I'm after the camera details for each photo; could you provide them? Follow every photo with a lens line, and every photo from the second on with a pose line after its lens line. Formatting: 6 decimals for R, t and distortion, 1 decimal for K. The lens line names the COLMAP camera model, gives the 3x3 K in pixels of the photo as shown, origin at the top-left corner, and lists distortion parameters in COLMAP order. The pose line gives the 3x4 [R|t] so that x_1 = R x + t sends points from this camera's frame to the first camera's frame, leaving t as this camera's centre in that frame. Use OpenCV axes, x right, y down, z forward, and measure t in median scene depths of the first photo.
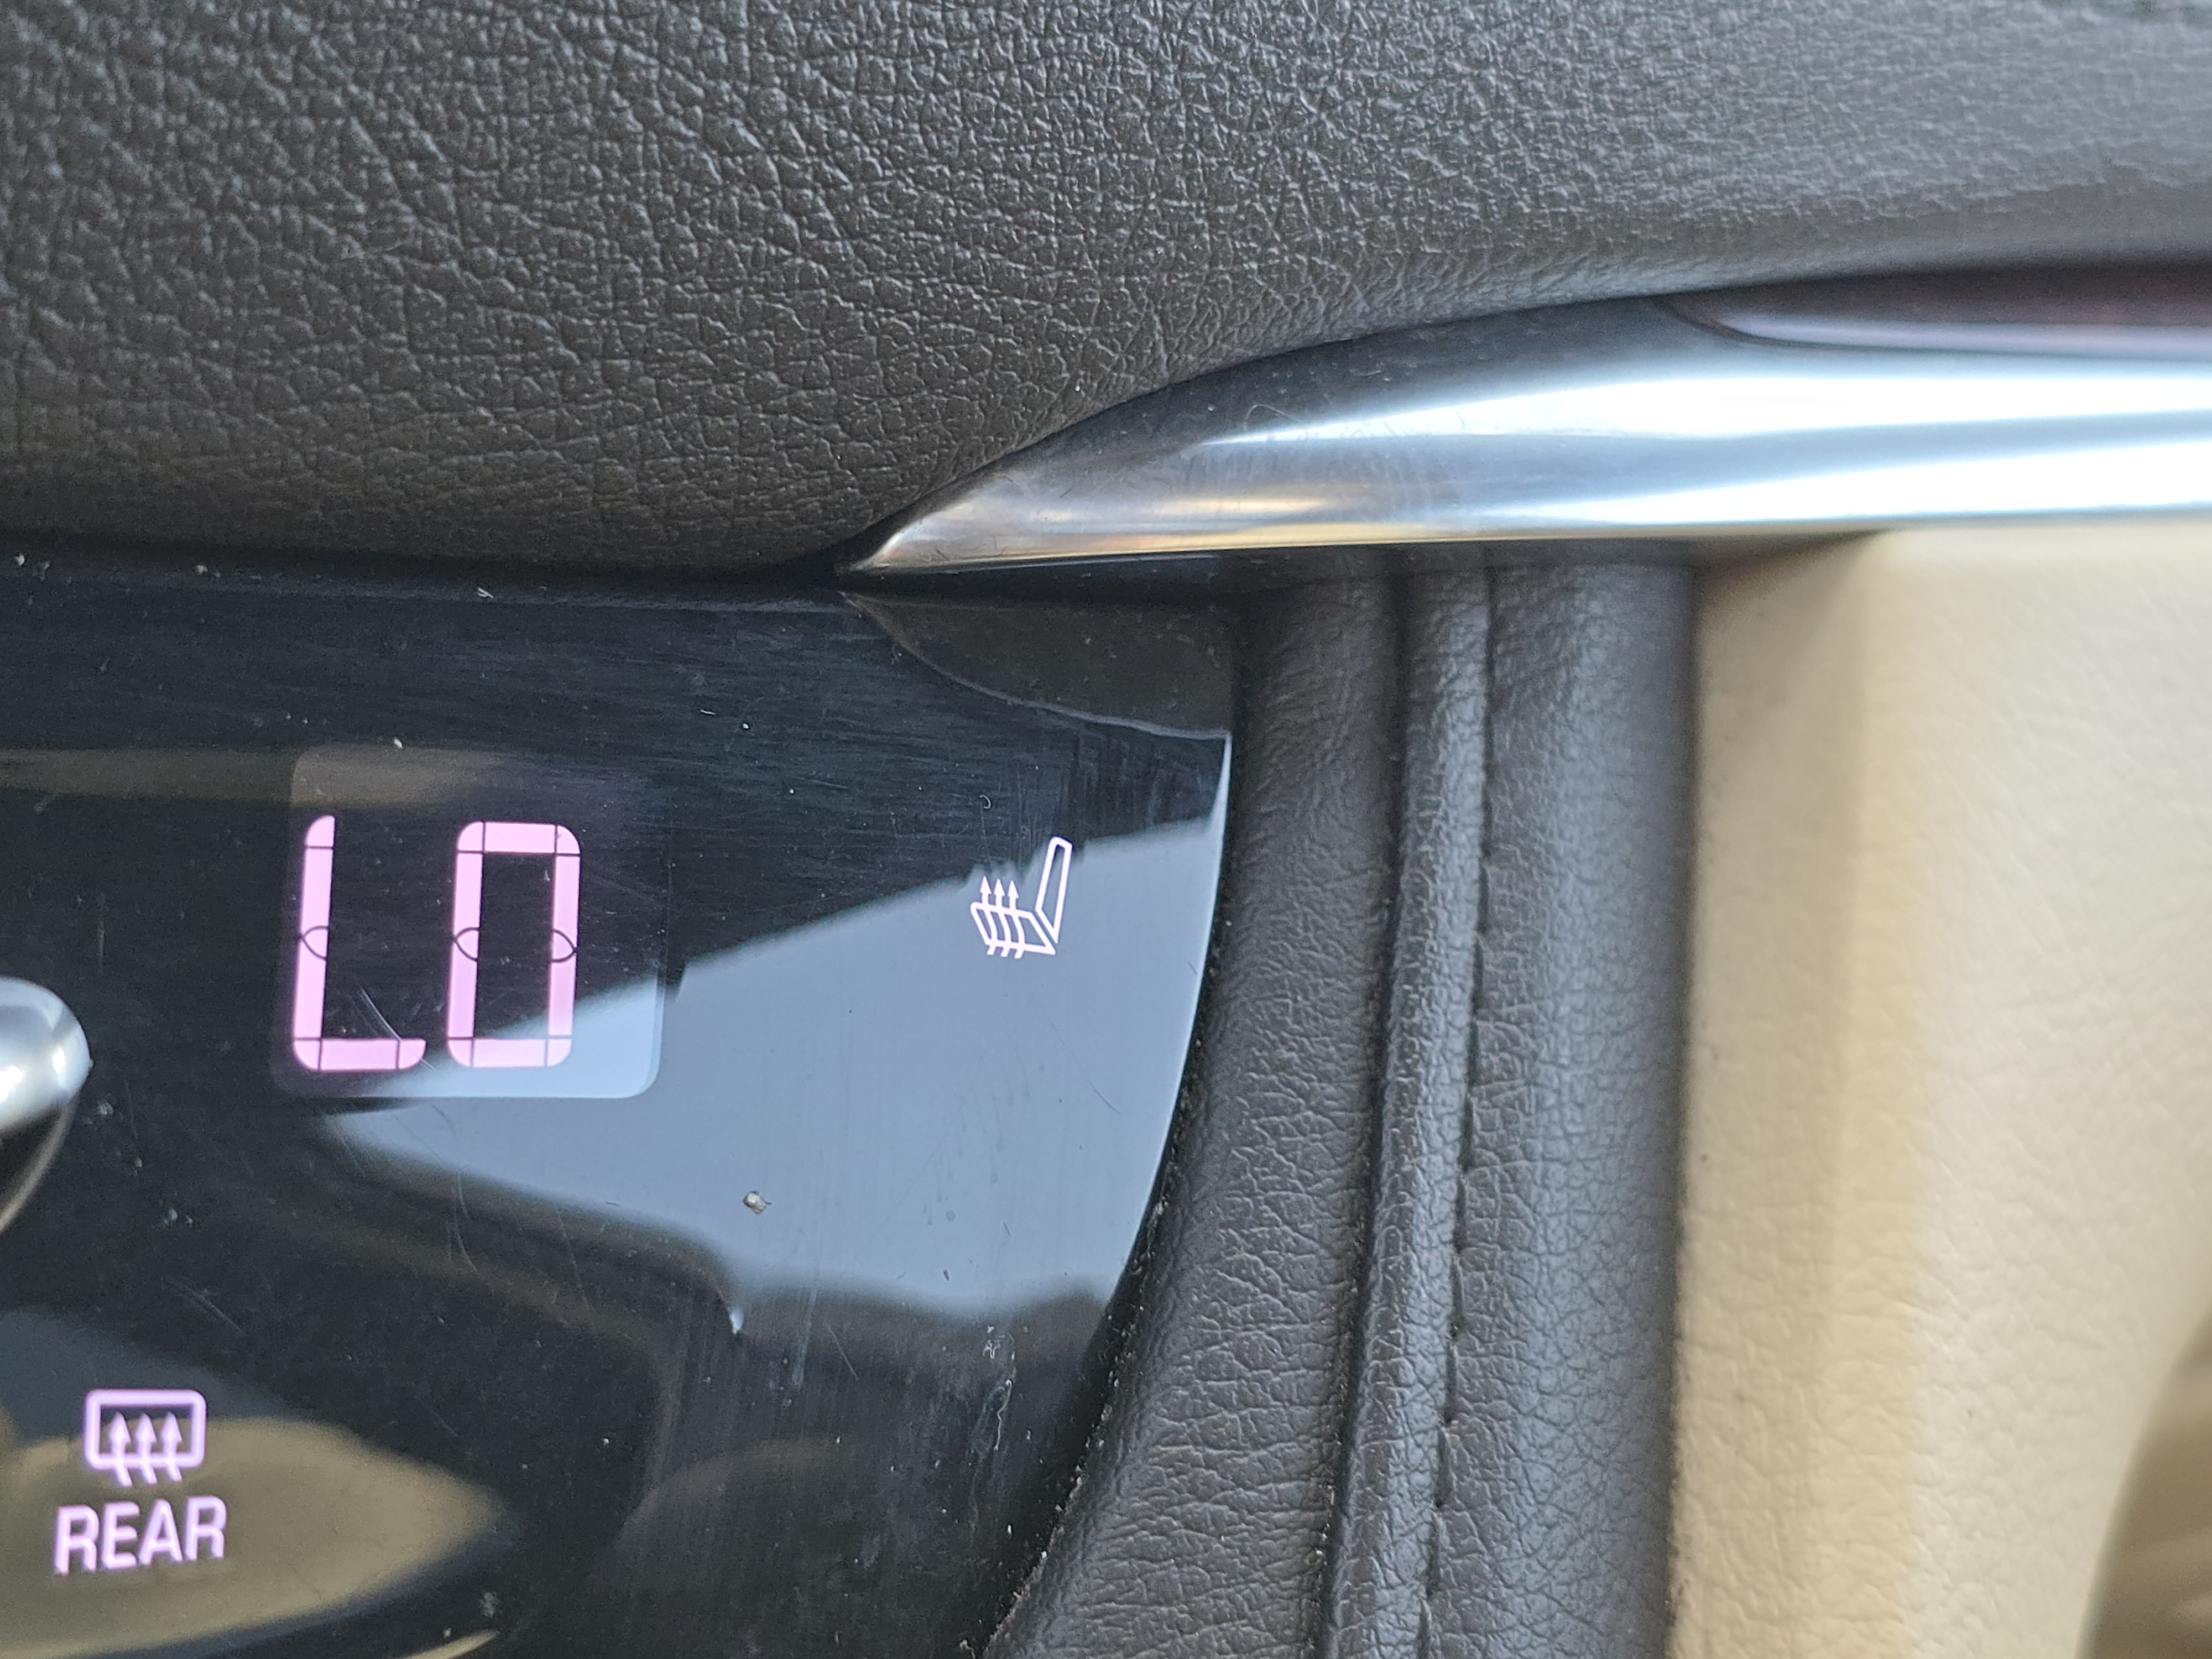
lens RADIAL K [[3886.9, 0, 1107.6], [0, 3886.9, 828.8], [0, 0, 1]] dist [0.032330, 0.000000]
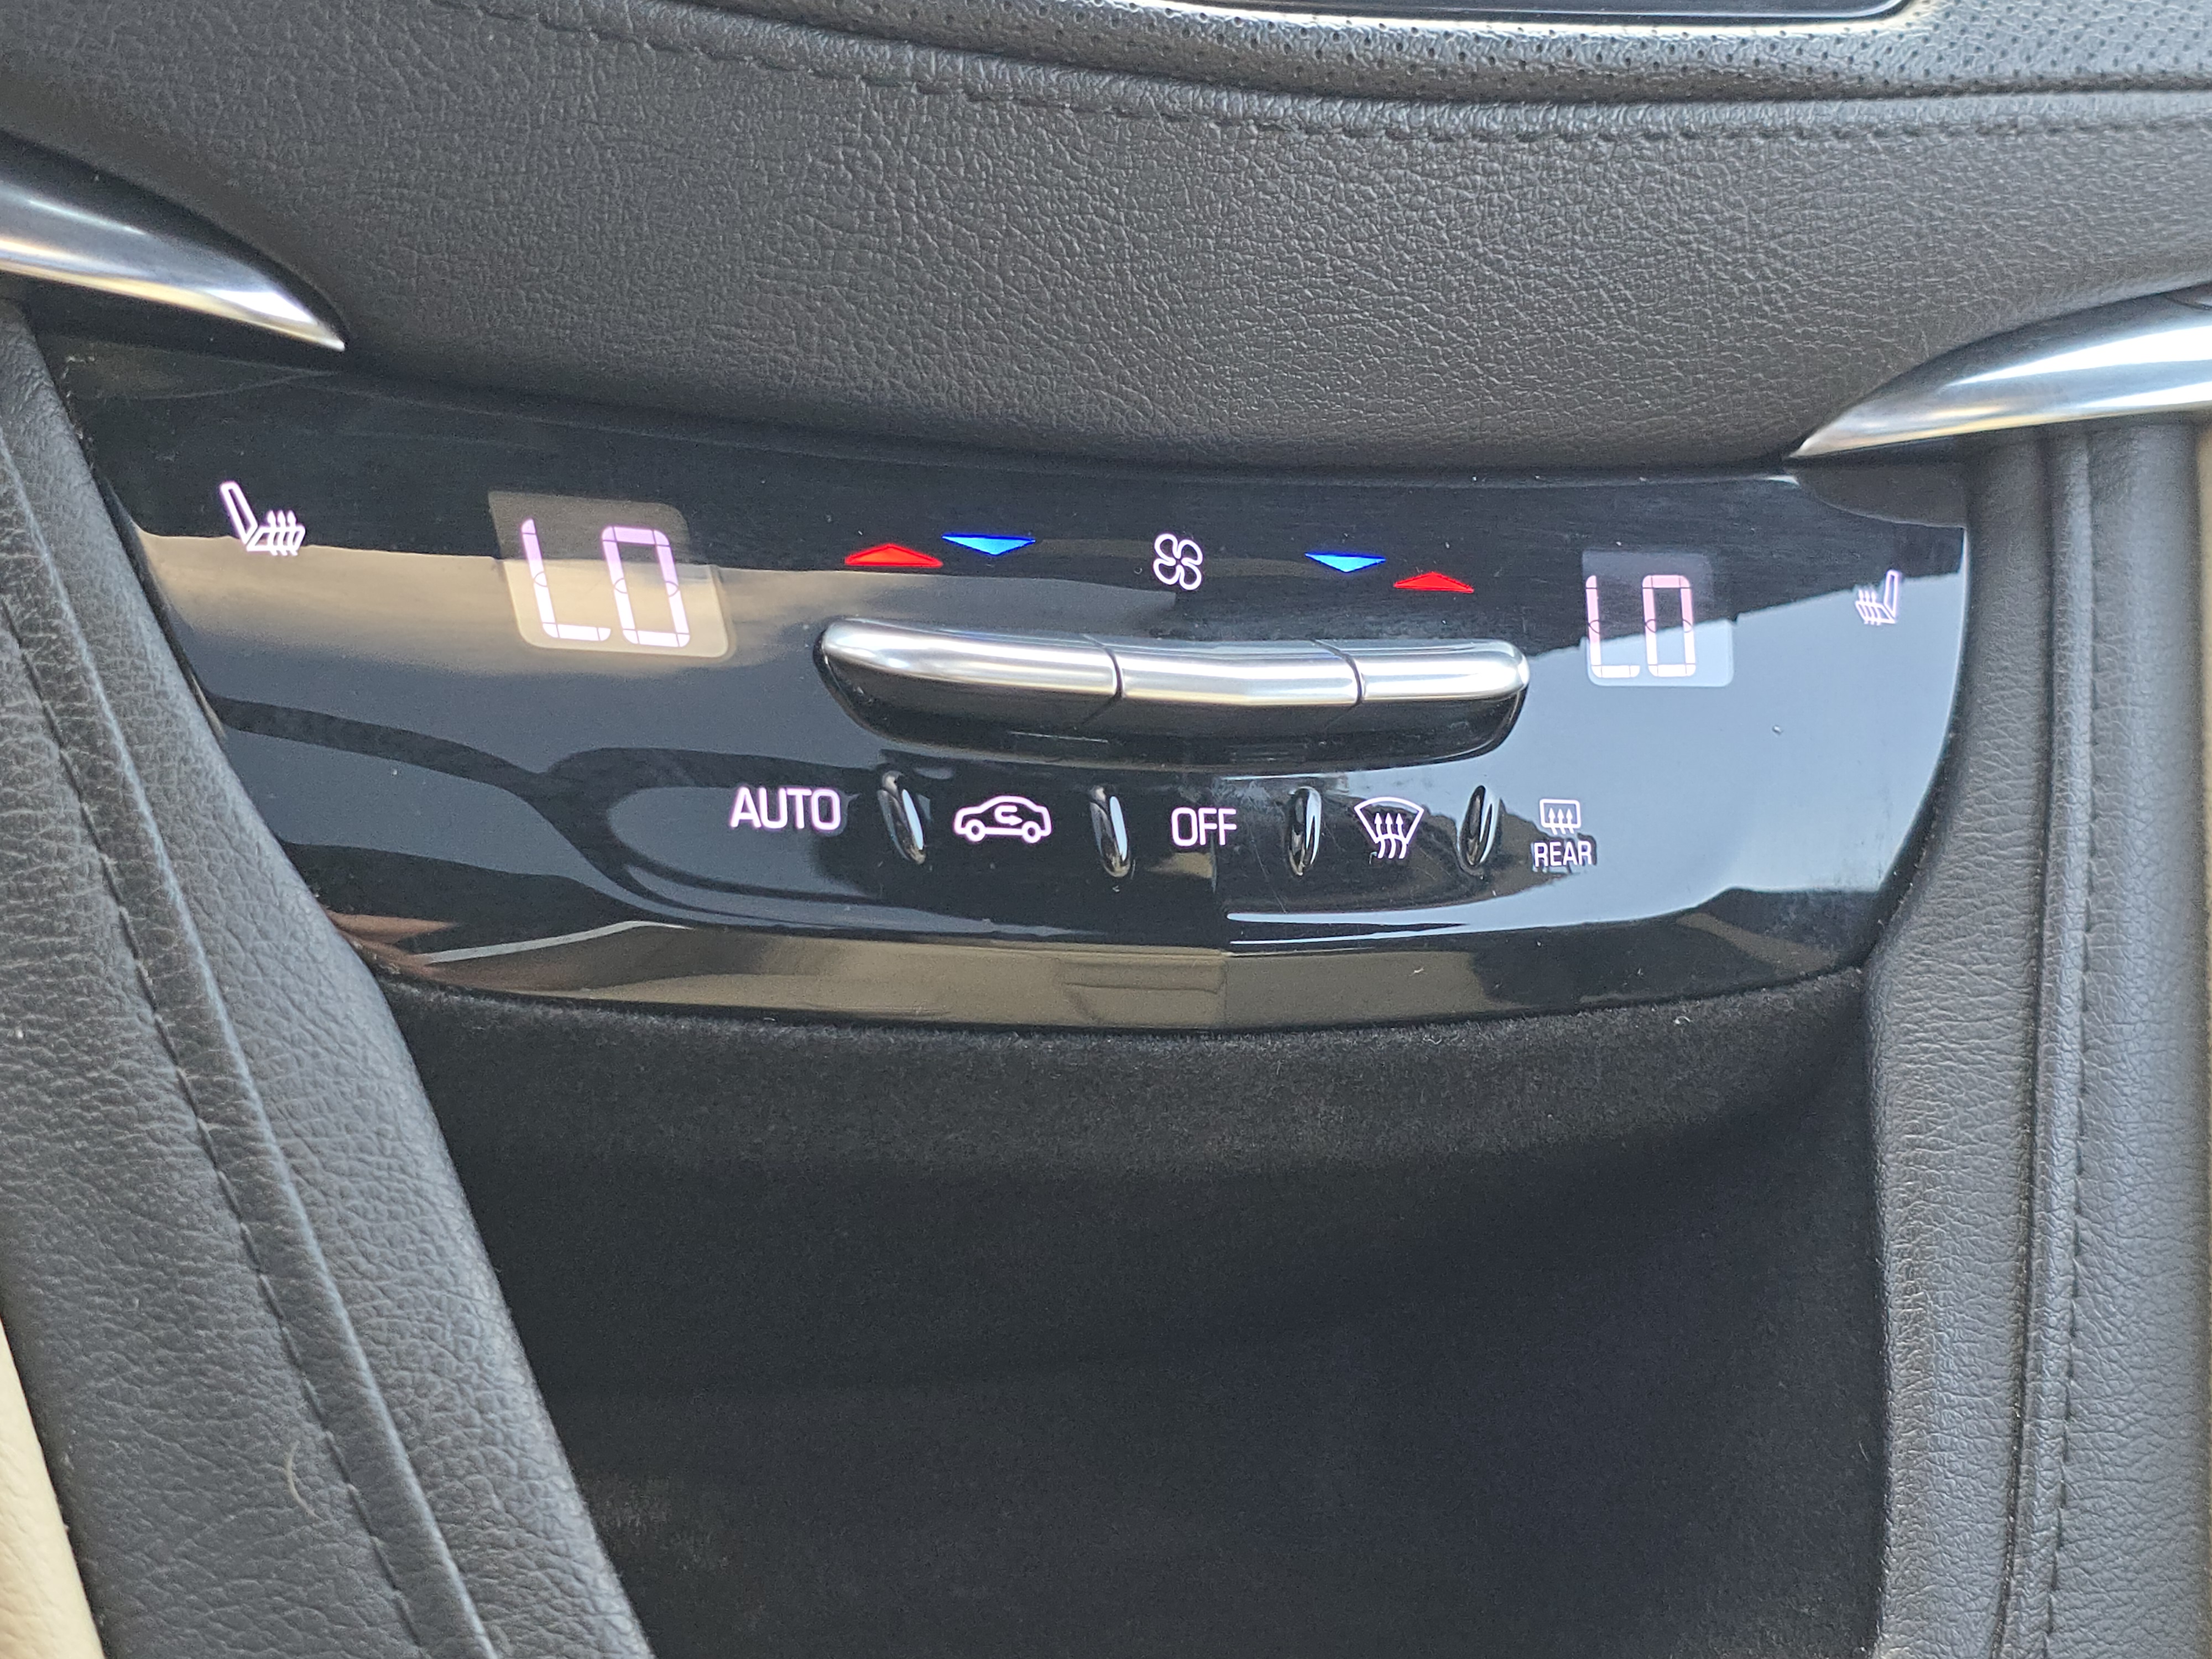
lens RADIAL K [[3886.9, 0, 1034.6], [0, 3886.9, 906.0], [0, 0, 1]] dist [0.032330, 0.000000]
pose [[0.981205, -0.070561, -0.179603, -0.108883], [0.074909, 0.997036, 0.017532, 0.118880], [0.177834, -0.030656, 0.983583, -1.287278]]
